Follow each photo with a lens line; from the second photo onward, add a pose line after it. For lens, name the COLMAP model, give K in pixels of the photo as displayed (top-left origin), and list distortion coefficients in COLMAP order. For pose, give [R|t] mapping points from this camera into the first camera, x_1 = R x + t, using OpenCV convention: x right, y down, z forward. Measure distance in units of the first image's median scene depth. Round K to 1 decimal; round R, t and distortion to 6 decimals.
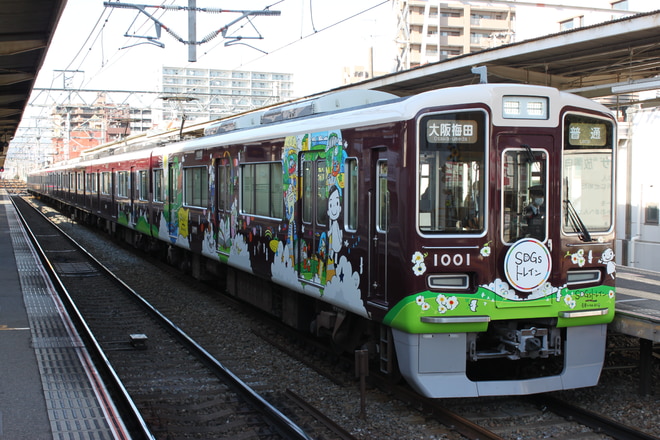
lens RADIAL K [[938.5, 0, 330.4], [0, 938.5, 220.3], [0, 0, 1]] dist [-0.009792, 0.002263]
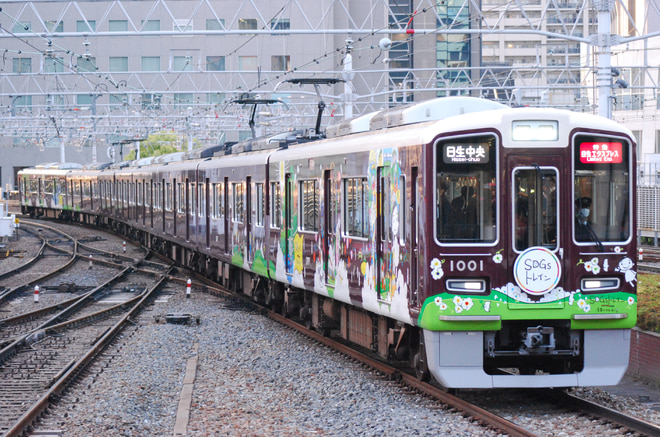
lens RADIAL K [[2239.4, 0, 330.0], [0, 2239.4, 218.2], [0, 0, 1]] dist [-0.031331, -1.031141]
pose [[0.979695, -0.006421, -0.200390, 0.500219], [-0.000034, 0.999482, -0.032190, 0.070252], [0.200493, 0.031543, 0.979187, -1.655642]]
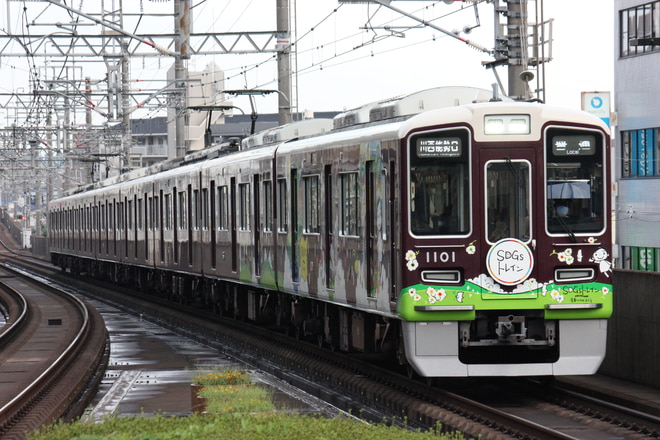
lens RADIAL K [[4504.4, 0, 329.9], [0, 4504.4, 220.9], [0, 0, 1]] dist [0.696999, 15.857758]
pose [[0.969999, -0.017008, -0.242512, 1.324422], [0.007211, 0.999124, -0.041228, 0.221886], [0.243001, 0.038243, 0.969272, -4.362480]]
